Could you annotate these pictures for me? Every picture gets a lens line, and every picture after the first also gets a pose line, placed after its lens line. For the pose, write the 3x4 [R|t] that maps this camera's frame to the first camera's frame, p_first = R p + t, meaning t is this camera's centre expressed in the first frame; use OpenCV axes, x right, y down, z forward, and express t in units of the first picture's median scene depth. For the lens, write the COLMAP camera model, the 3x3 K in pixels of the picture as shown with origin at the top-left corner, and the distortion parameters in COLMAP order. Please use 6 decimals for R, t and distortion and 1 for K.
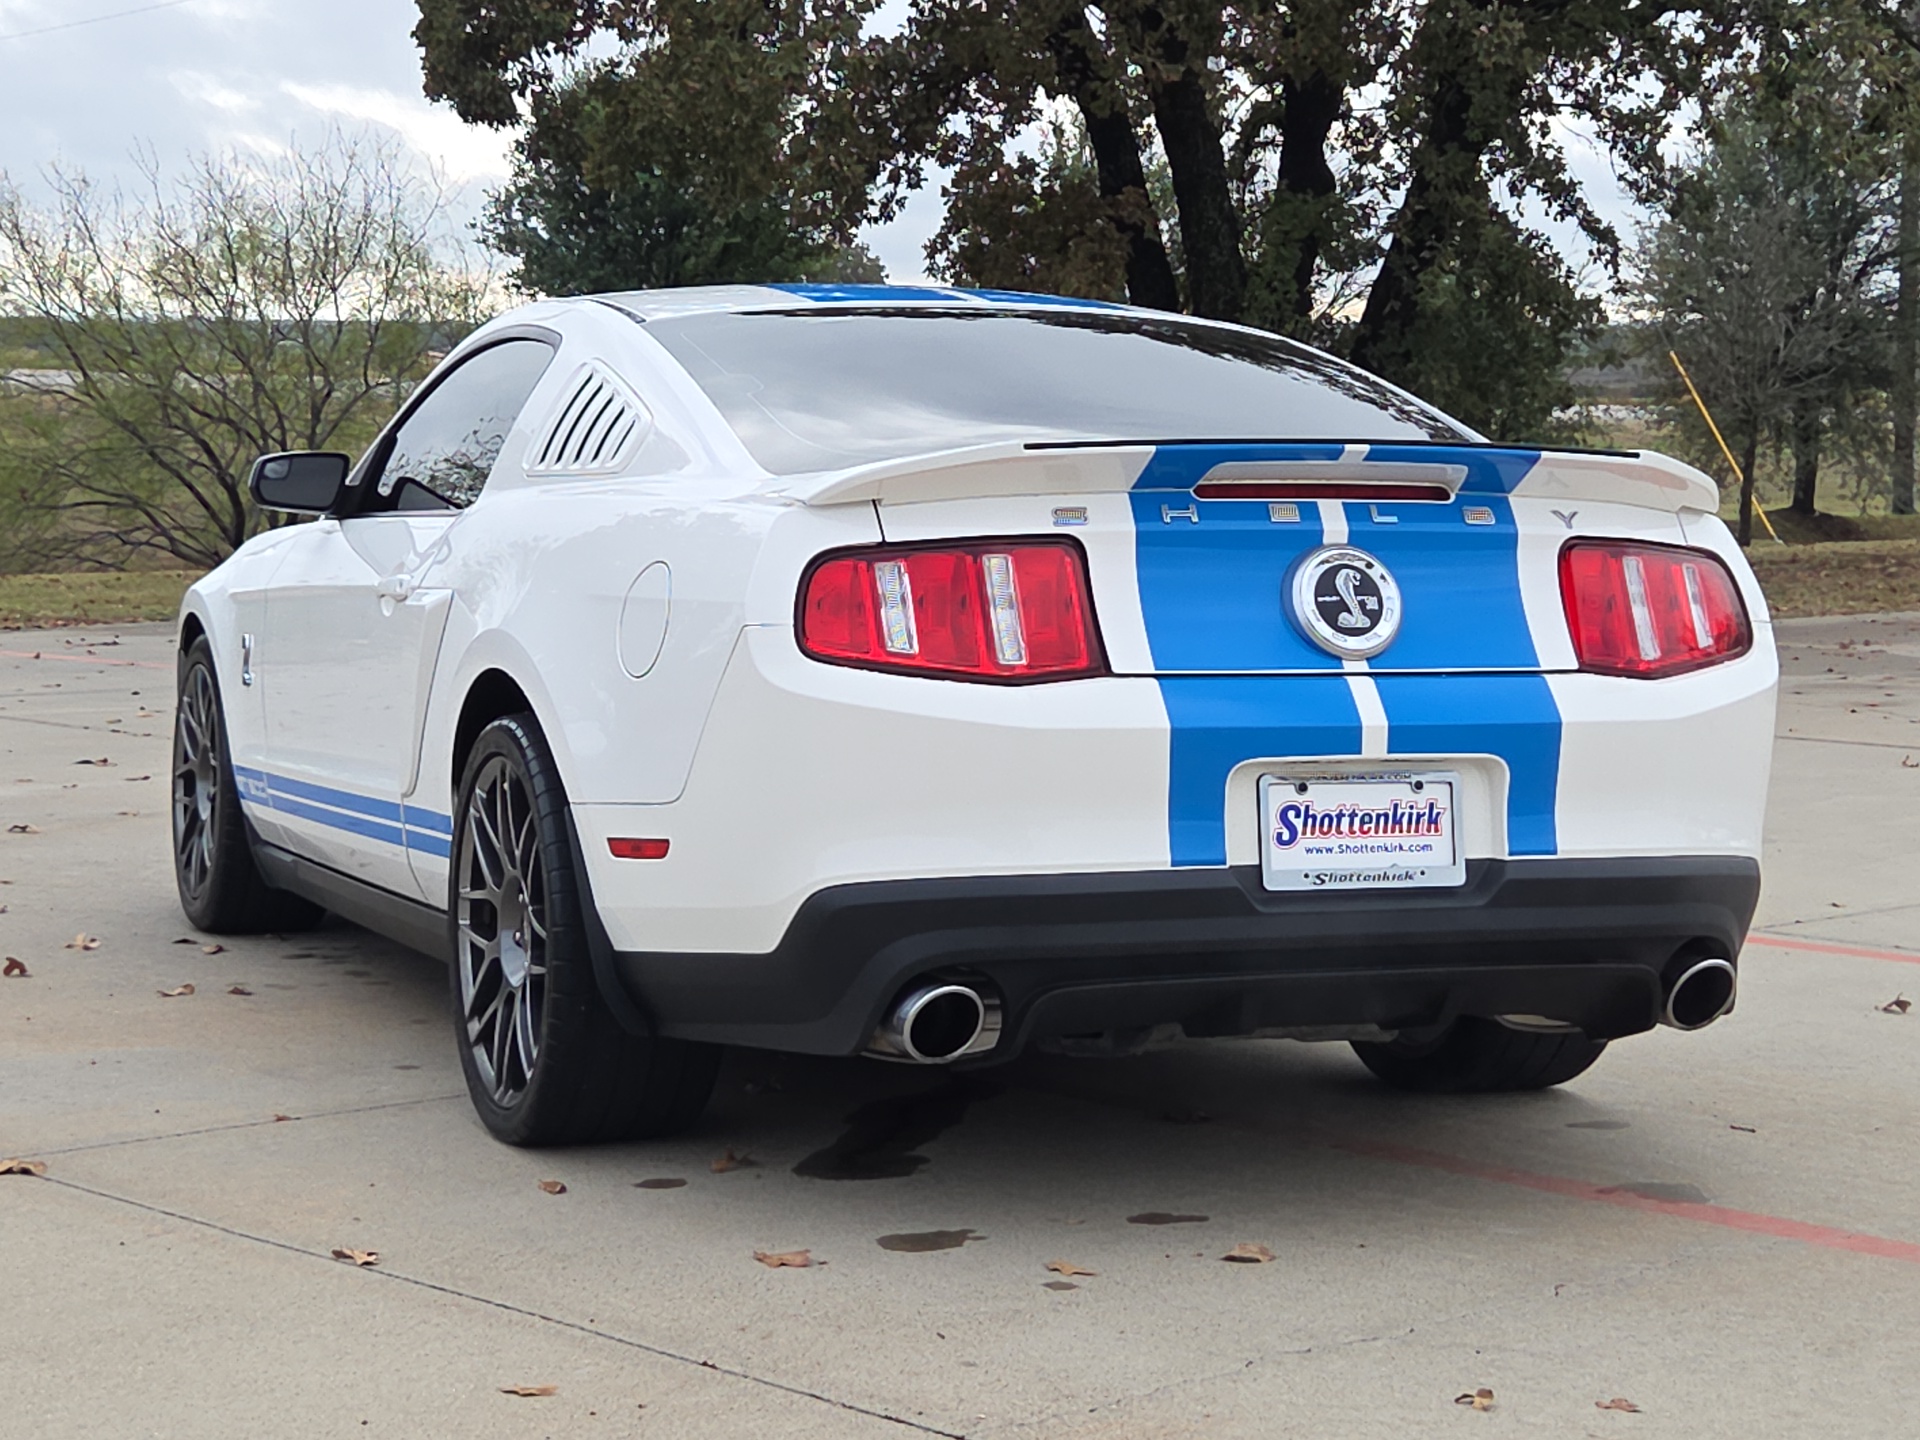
lens RADIAL K [[4125.2, 0, 958.3], [0, 4125.2, 713.7], [0, 0, 1]] dist [-0.023540, 0.000000]
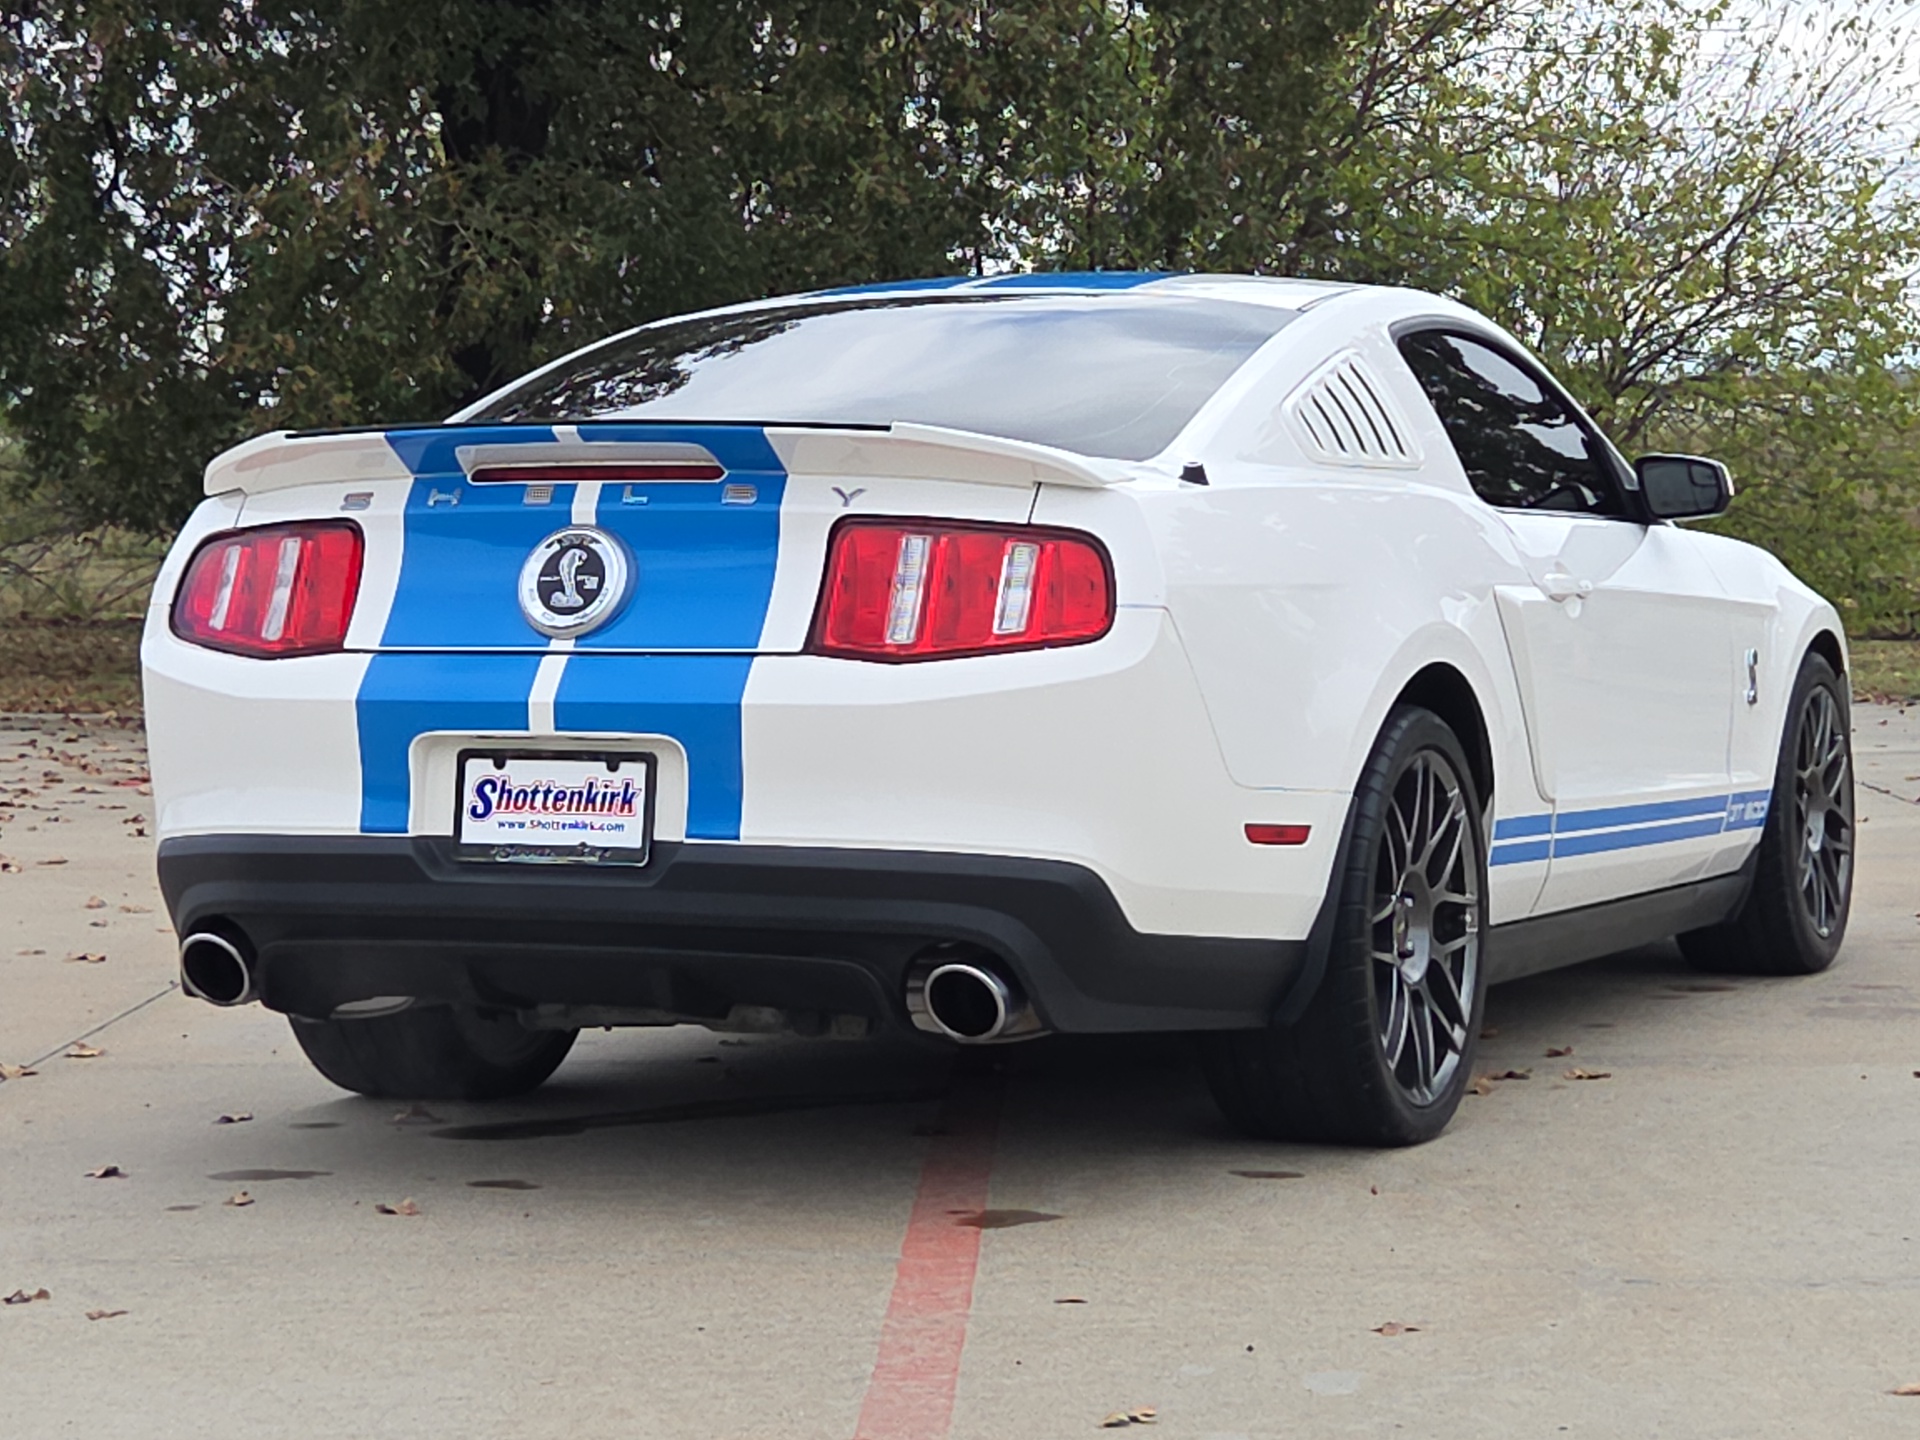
lens RADIAL K [[4930.6, 0, 959.7], [0, 4930.6, 713.7], [0, 0, 1]] dist [-0.096843, 0.000000]
pose [[0.712948, 0.015614, -0.701043, 1.014250], [-0.025443, 0.999670, -0.003610, 0.007207], [0.700755, 0.020410, 0.713110, 0.207375]]
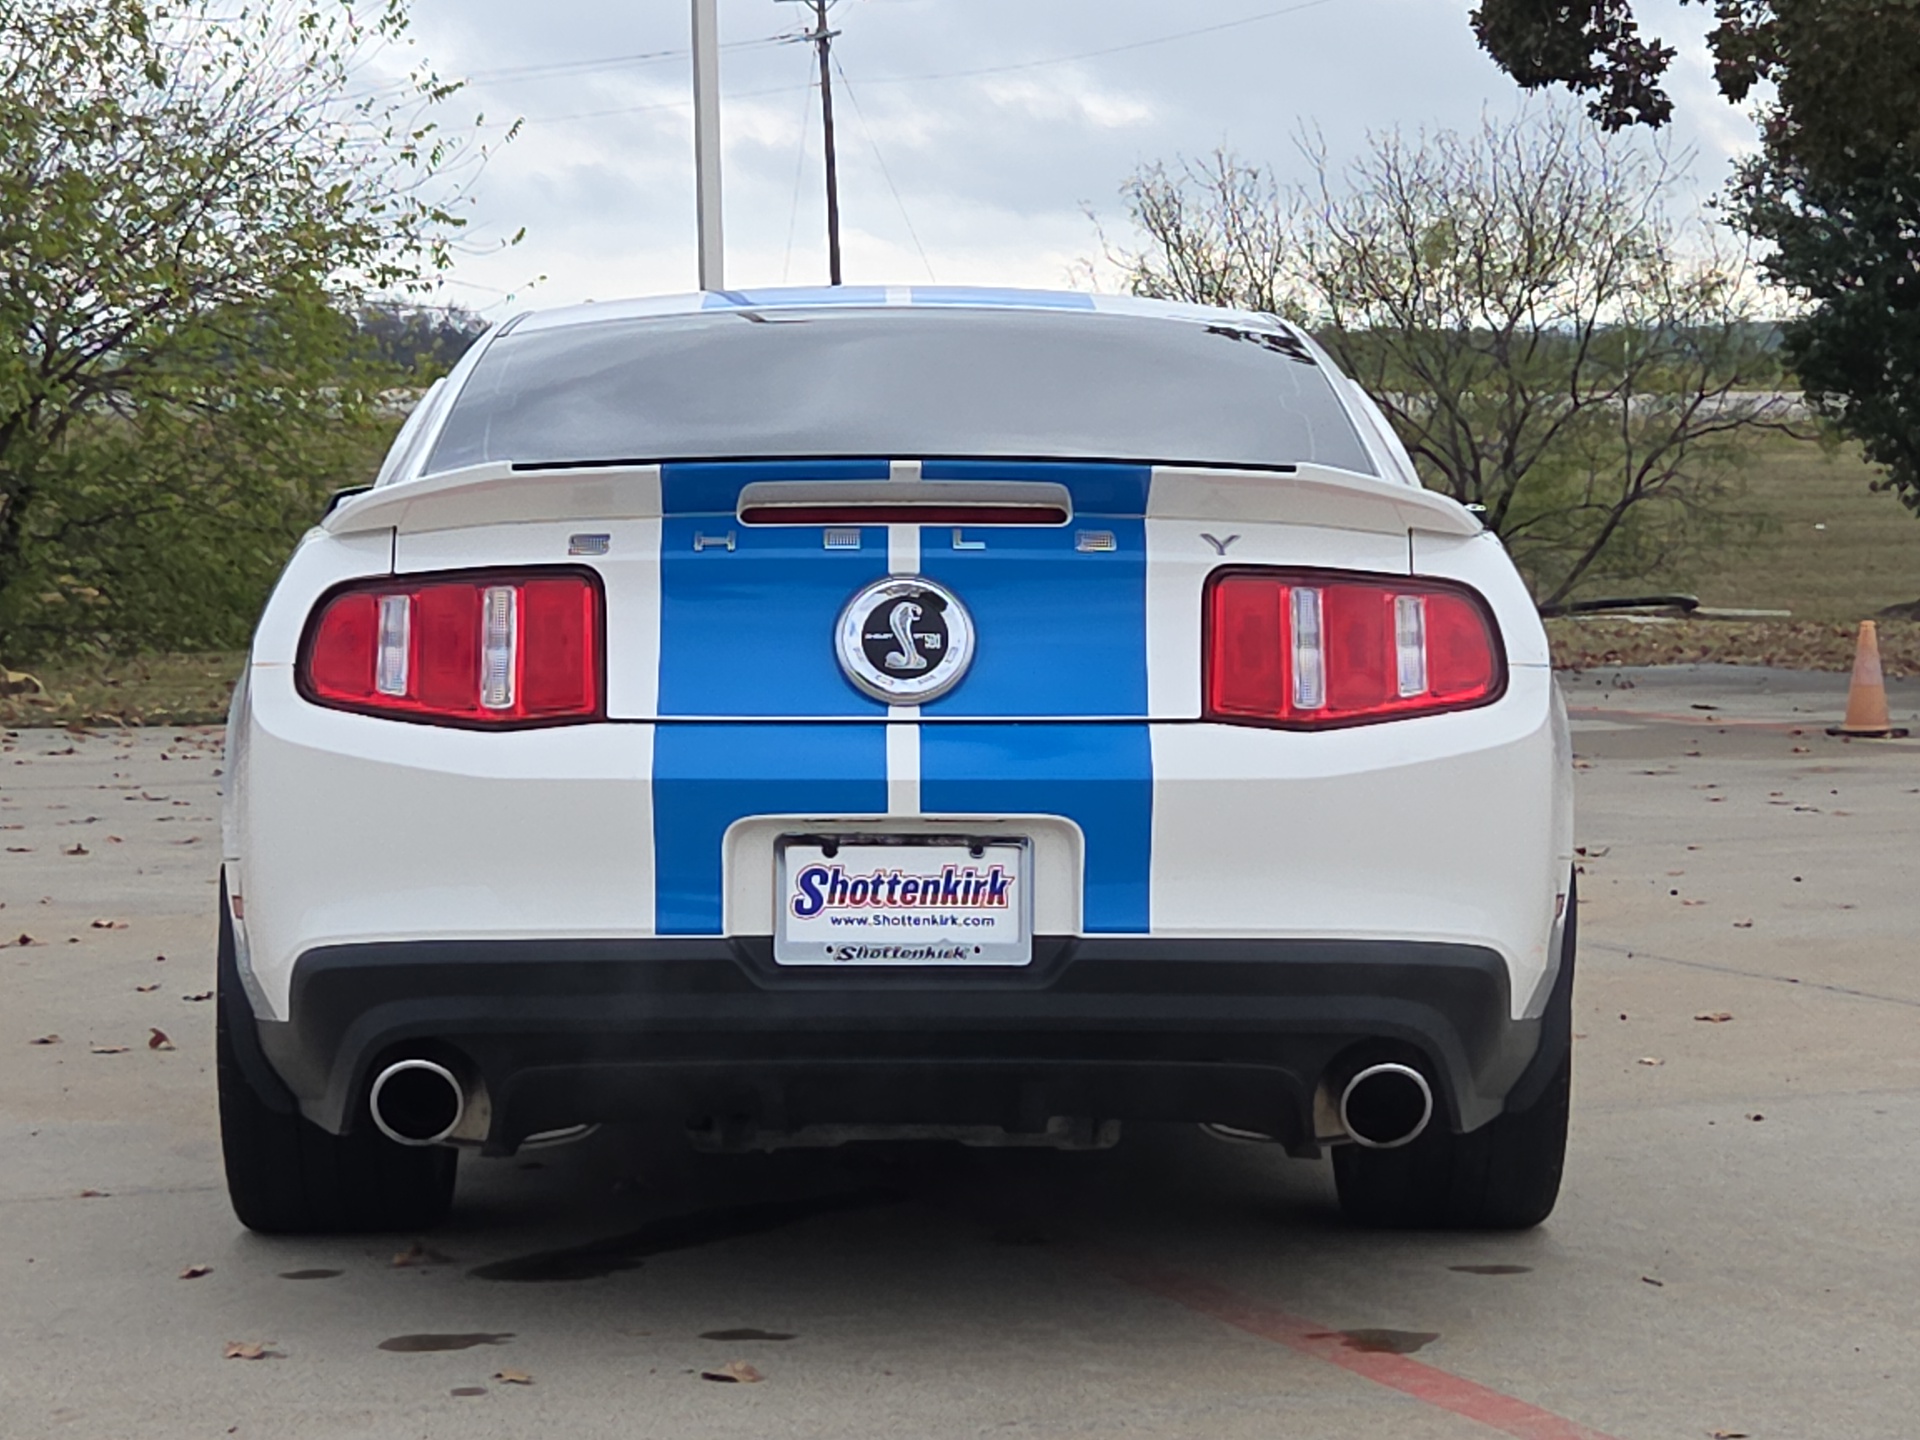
lens RADIAL K [[4930.6, 0, 959.3], [0, 4930.6, 730.6], [0, 0, 1]] dist [-0.096843, 0.000000]
pose [[0.936782, 0.005720, -0.349866, 0.475045], [-0.011247, 0.999842, -0.013768, 0.006581], [0.349732, 0.016832, 0.936698, 0.021164]]
